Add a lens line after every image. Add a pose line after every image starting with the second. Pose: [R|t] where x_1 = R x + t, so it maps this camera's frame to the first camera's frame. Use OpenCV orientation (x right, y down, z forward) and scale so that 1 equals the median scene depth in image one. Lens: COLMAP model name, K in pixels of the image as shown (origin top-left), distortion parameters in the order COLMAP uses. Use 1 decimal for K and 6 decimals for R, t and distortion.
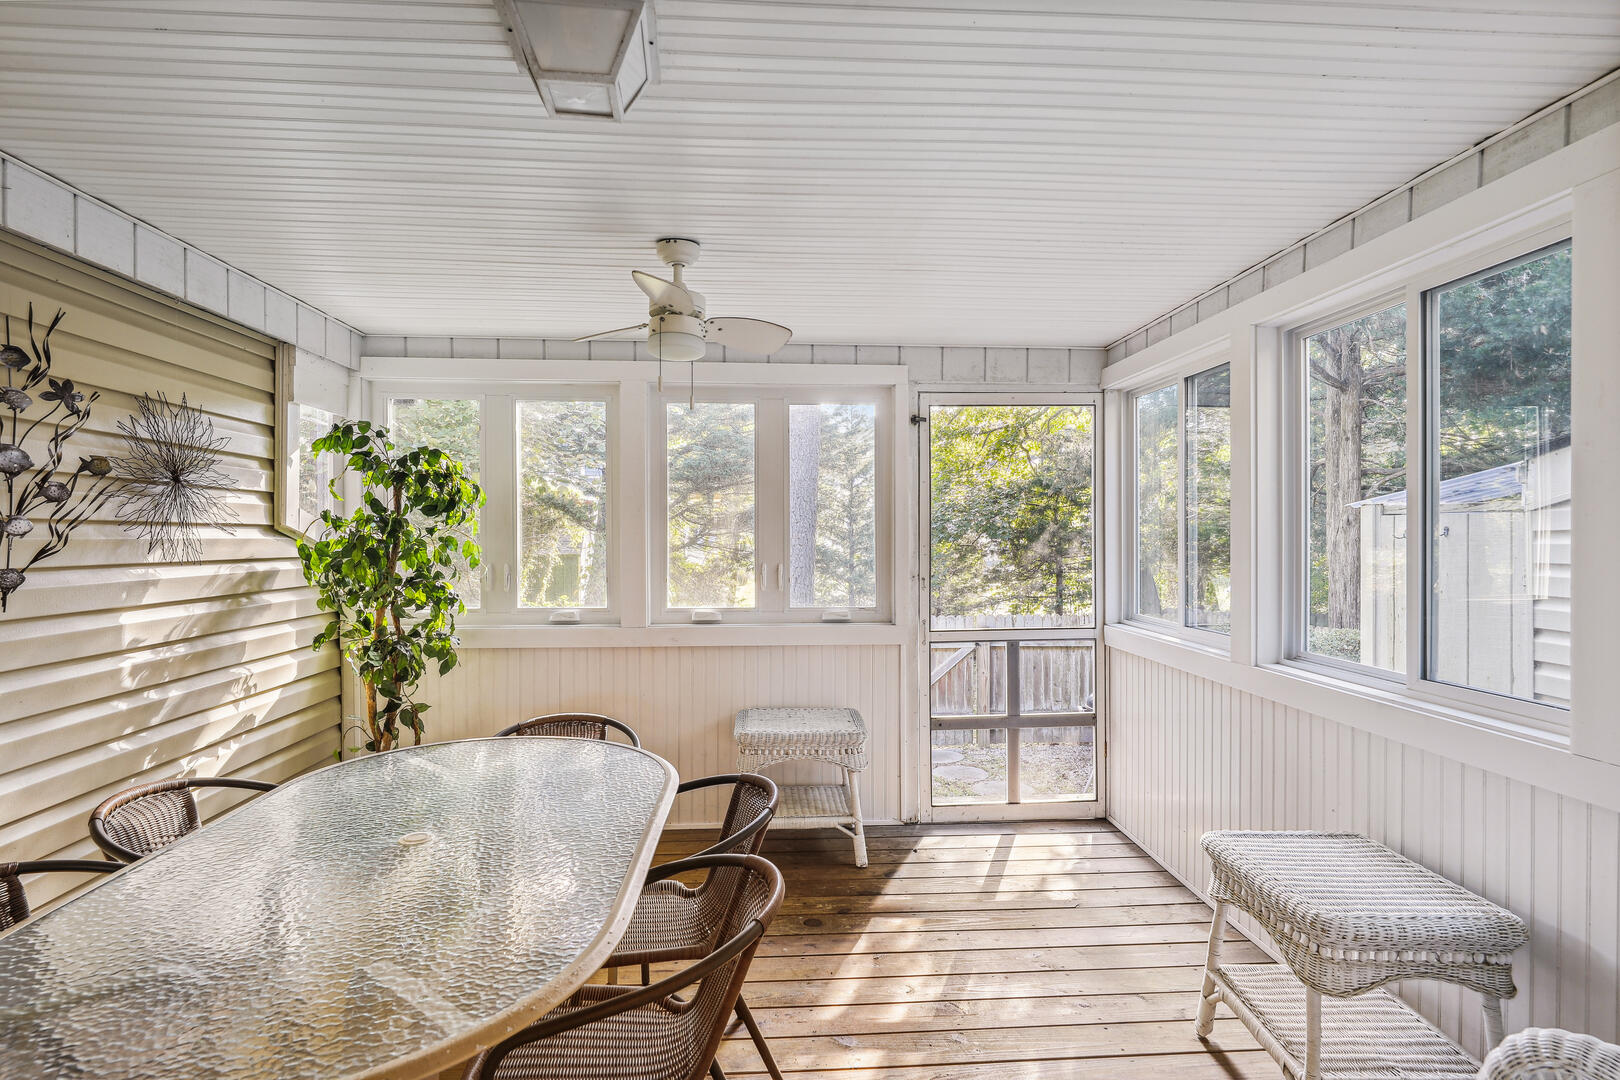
lens RADIAL K [[816.2, 0, 812.3], [0, 816.2, 531.0], [0, 0, 1]] dist [0.006811, 0.000673]
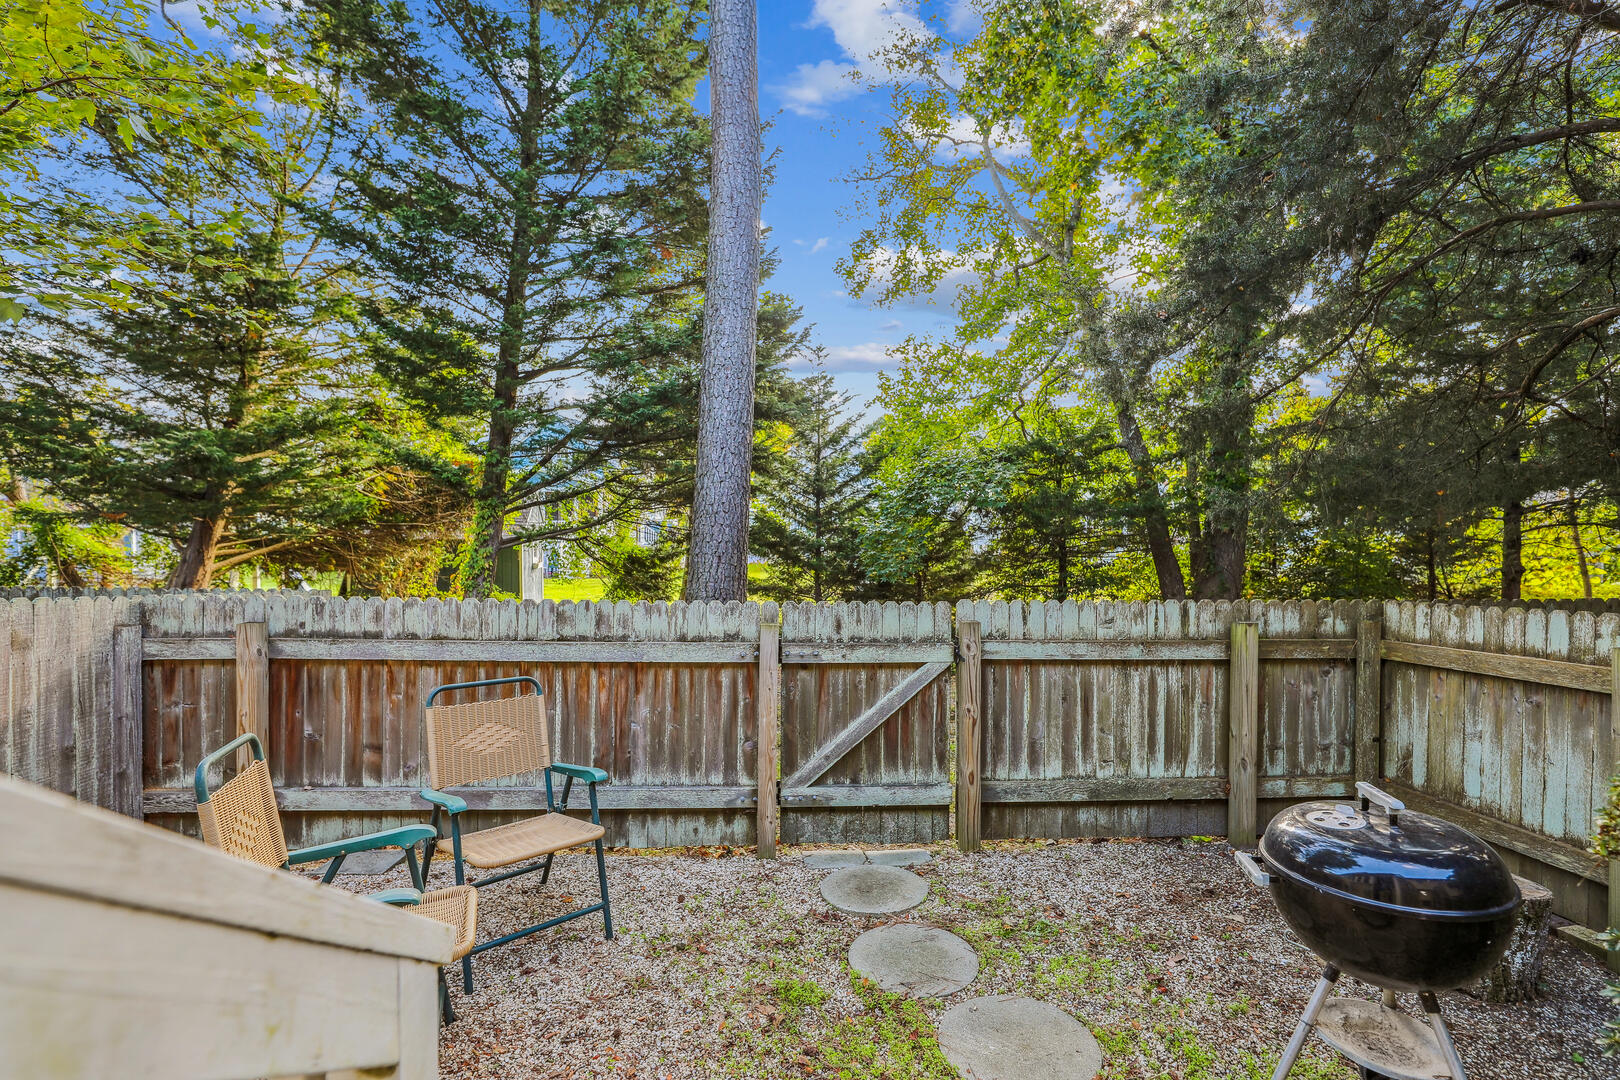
lens RADIAL K [[754.3, 0, 806.6], [0, 754.3, 540.8], [0, 0, 1]] dist [-0.002879, 0.000014]
pose [[0.999953, -0.000212, -0.009651, 0.050830], [0.000323, 0.999933, 0.011553, 0.027053], [0.009648, -0.011556, 0.999887, 0.238310]]
